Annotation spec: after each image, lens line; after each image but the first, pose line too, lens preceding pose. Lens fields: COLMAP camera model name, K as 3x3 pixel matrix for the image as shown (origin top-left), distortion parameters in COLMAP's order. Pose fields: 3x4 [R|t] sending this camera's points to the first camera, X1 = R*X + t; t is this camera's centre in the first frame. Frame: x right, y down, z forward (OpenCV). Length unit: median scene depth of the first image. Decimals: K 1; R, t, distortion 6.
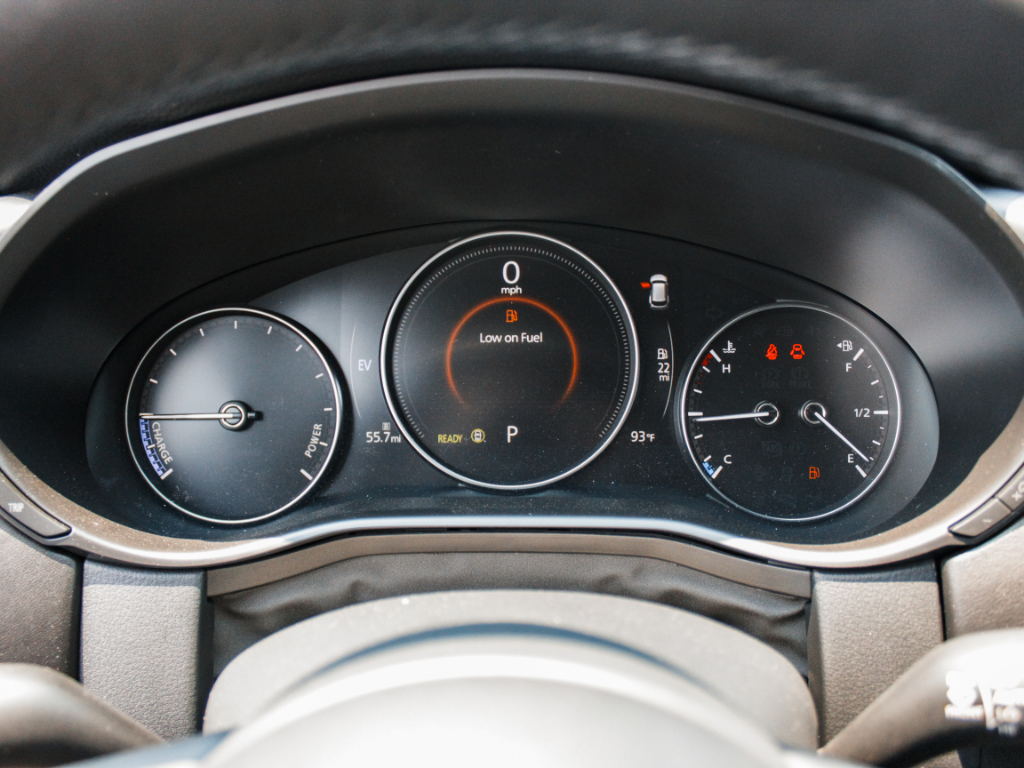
lens RADIAL K [[926.6, 0, 512.6], [0, 926.6, 392.2], [0, 0, 1]] dist [-0.146611, 0.076790]
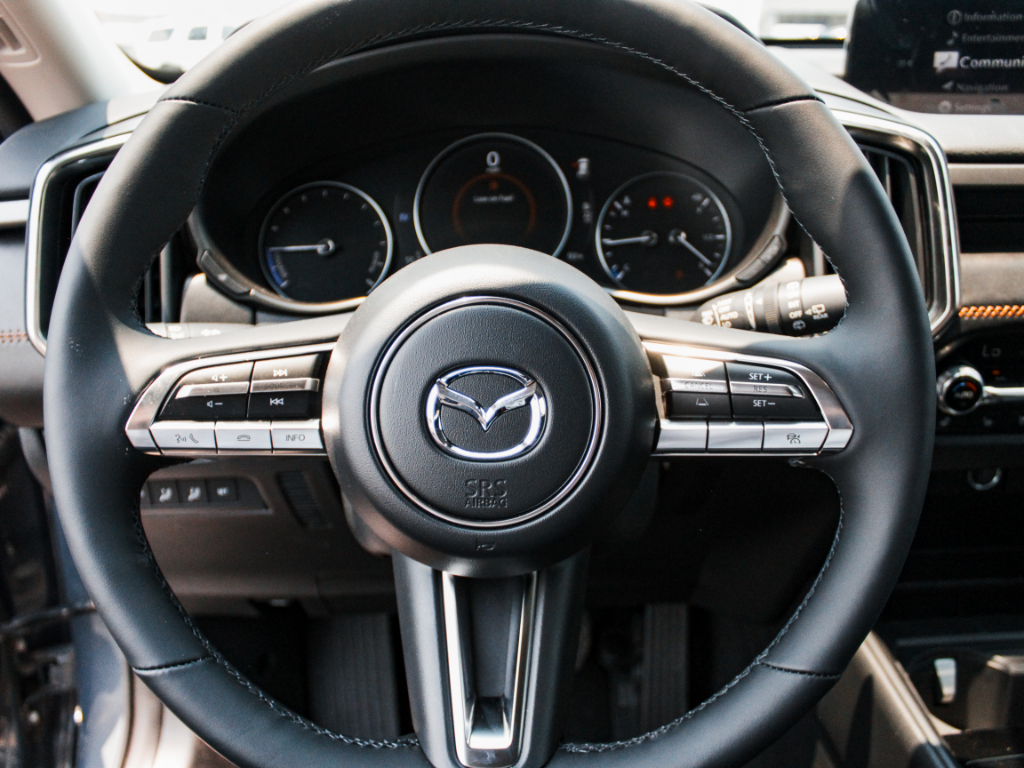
lens RADIAL K [[926.6, 0, 518.7], [0, 926.6, 392.8], [0, 0, 1]] dist [-0.146611, 0.076790]
pose [[0.999610, -0.022437, 0.016642, 0.008148], [0.021799, 0.999056, 0.037573, 0.230731], [-0.017469, -0.037196, 0.999155, -0.655599]]
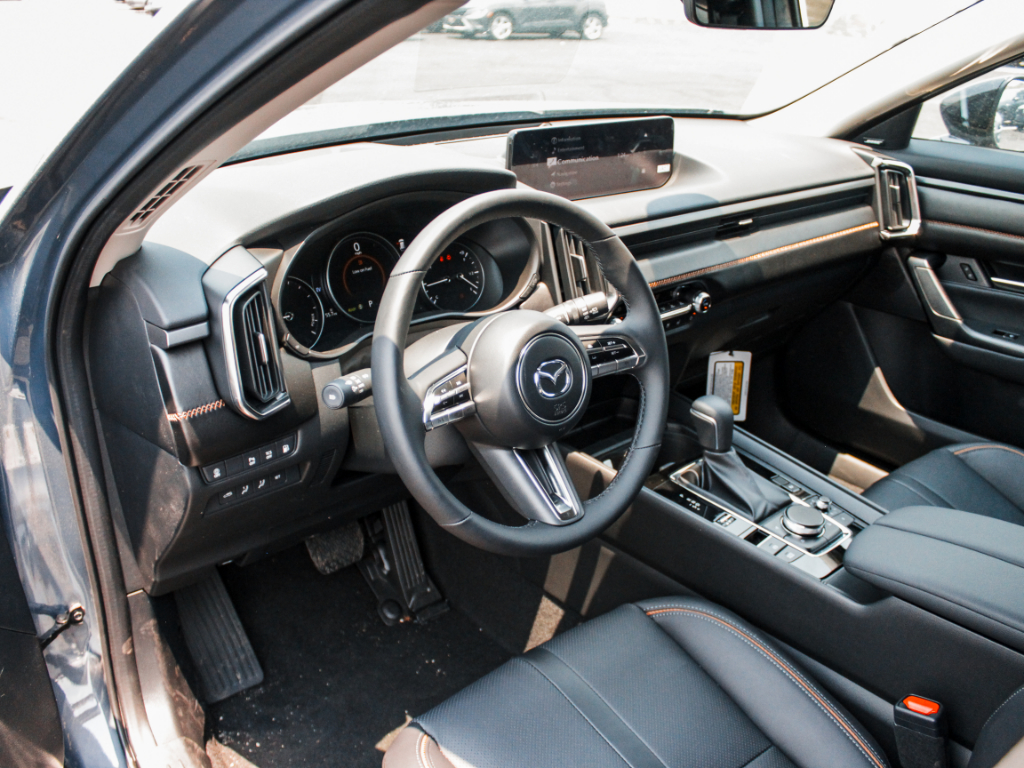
lens RADIAL K [[926.6, 0, 508.7], [0, 926.6, 382.0], [0, 0, 1]] dist [-0.146611, 0.076790]
pose [[0.748571, -0.245105, 0.616088, -1.505009], [0.186895, 0.969490, 0.158618, -0.092271], [-0.636169, -0.003593, 0.771541, -1.460660]]
